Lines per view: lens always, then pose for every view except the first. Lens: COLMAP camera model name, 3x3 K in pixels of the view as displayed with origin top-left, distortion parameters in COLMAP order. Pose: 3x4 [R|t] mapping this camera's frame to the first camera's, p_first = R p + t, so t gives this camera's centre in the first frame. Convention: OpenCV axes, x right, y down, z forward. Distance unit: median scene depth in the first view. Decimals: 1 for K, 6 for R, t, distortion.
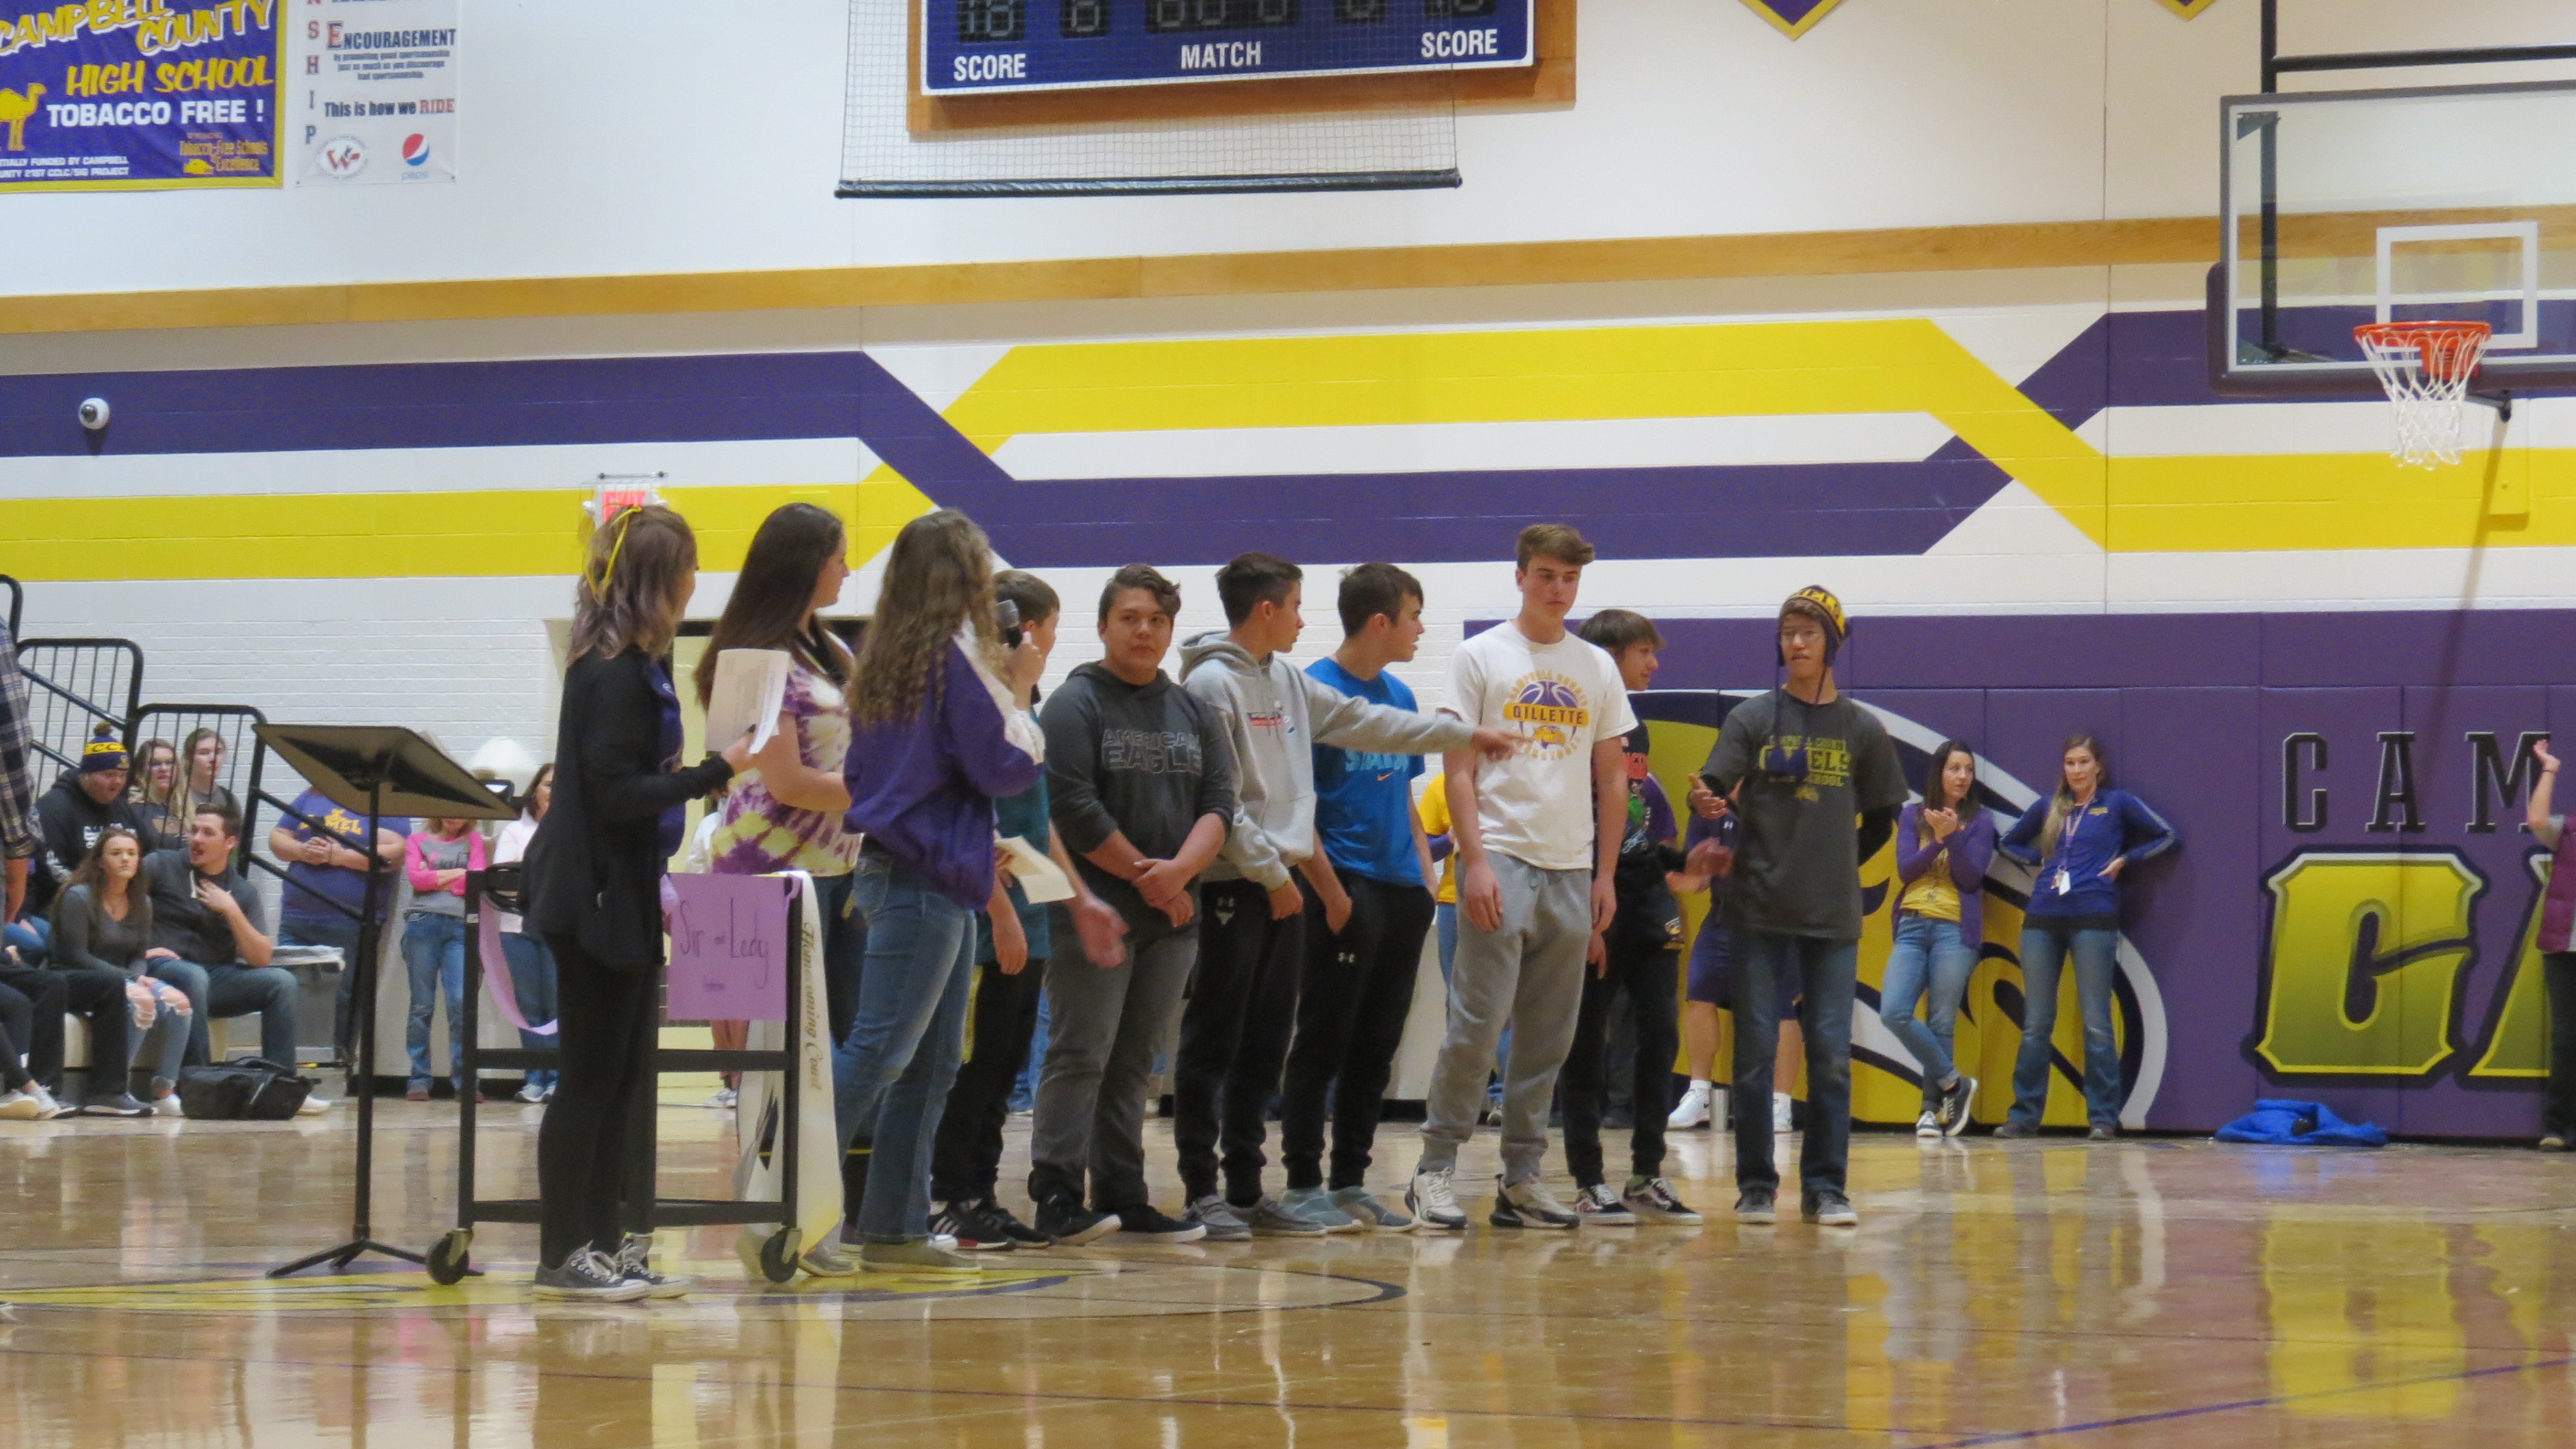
lens RADIAL K [[8192.6, 0, 1287.9], [0, 8192.6, 725.9], [0, 0, 1]] dist [0.160036, 0.000000]
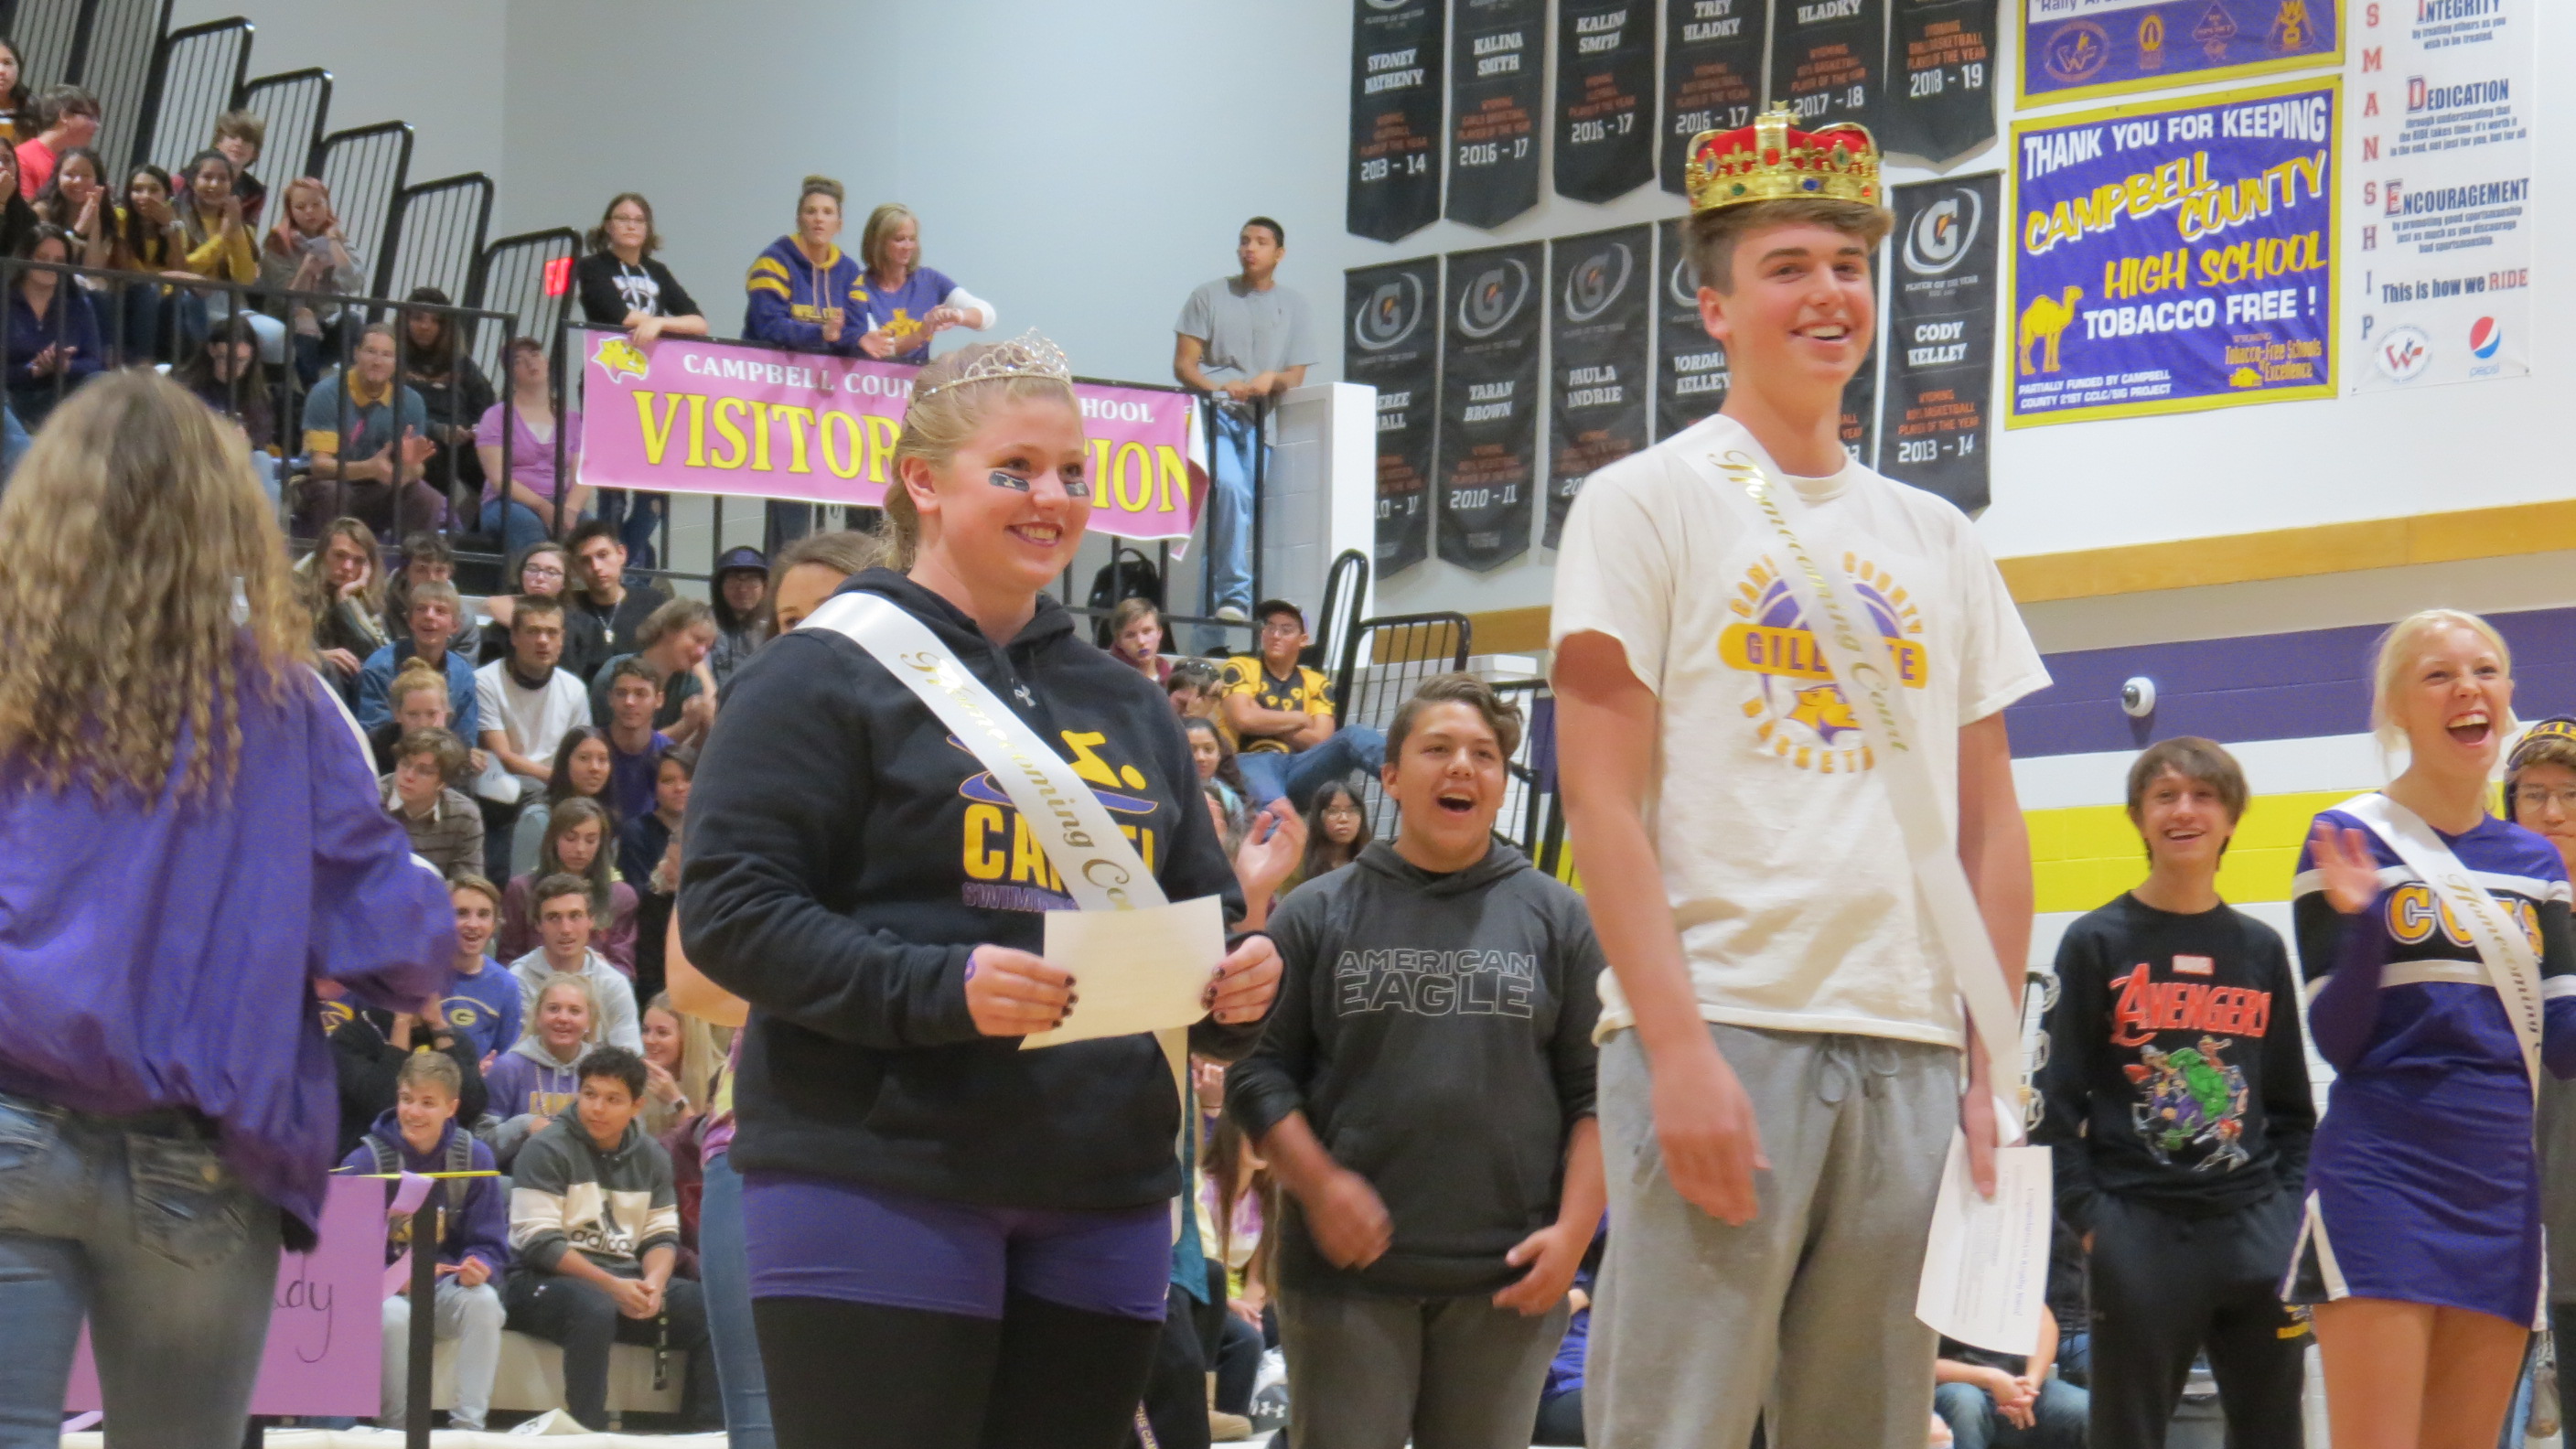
lens RADIAL K [[8781.2, 0, 1288.0], [0, 8781.2, 724.0], [0, 0, 1]] dist [-0.069158, 0.000000]
pose [[0.950456, -0.015242, -0.310485, 0.040578], [-0.000163, 0.998773, -0.049529, 0.006695], [0.310859, 0.047126, 0.949287, 0.177138]]
